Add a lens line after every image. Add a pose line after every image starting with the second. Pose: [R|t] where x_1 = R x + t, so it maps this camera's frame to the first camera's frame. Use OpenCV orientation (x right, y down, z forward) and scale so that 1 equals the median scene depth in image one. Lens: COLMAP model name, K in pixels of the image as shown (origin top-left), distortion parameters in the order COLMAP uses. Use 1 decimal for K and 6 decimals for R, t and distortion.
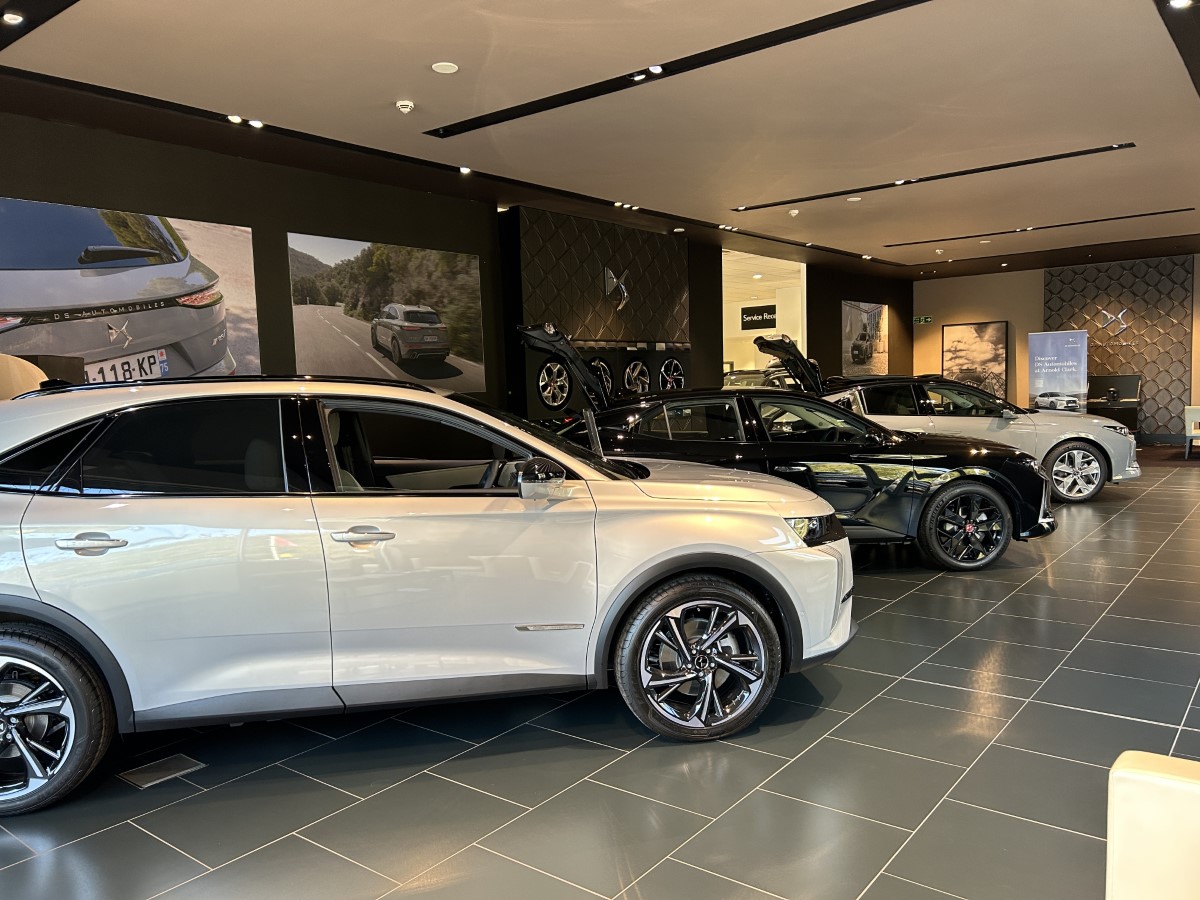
lens RADIAL K [[892.0, 0, 602.4], [0, 892.0, 449.3], [0, 0, 1]] dist [0.034811, -0.040199]
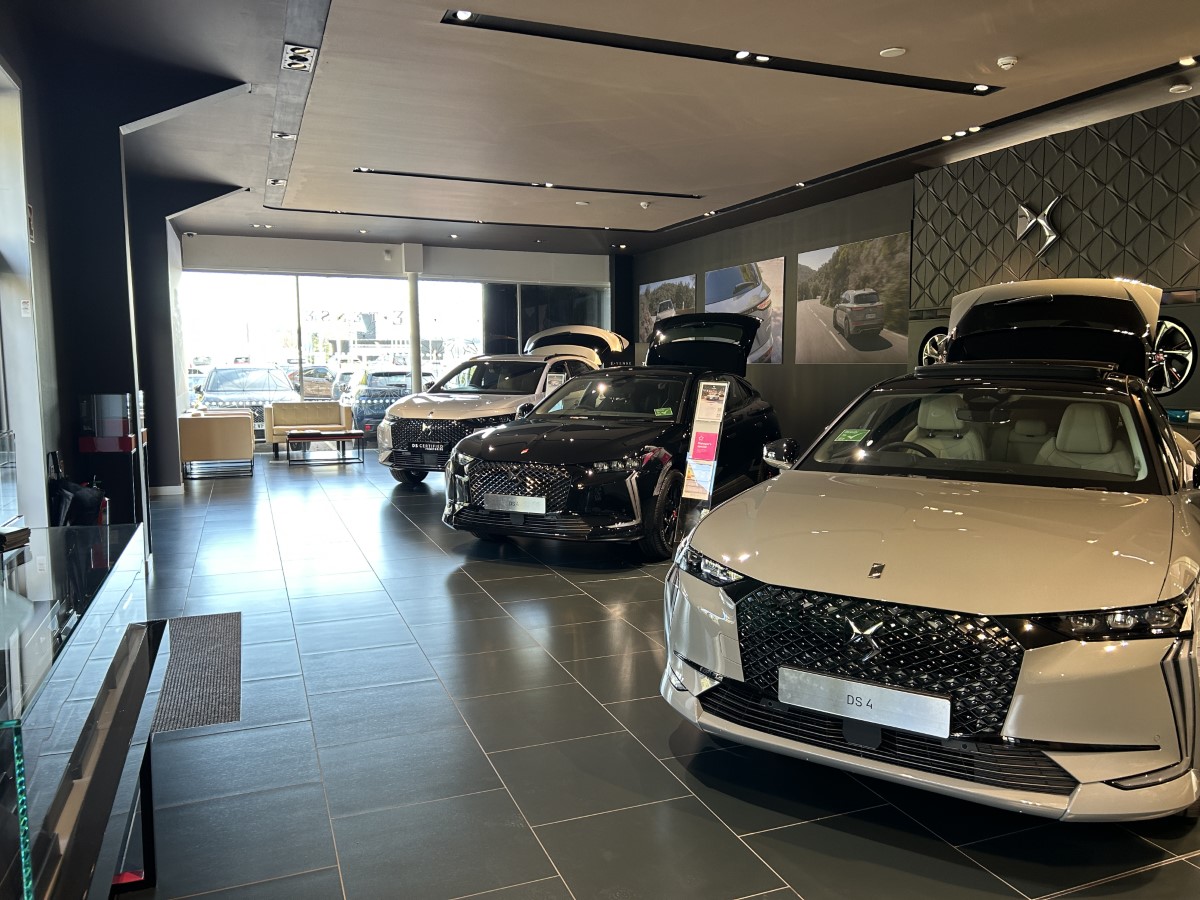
lens RADIAL K [[892.0, 0, 599.1], [0, 892.0, 451.2], [0, 0, 1]] dist [0.034811, -0.040199]
pose [[-0.468424, 0.129204, -0.874006, 1.070364], [-0.034221, 0.985853, 0.164080, -0.136417], [0.882841, 0.106768, -0.457375, 1.305648]]
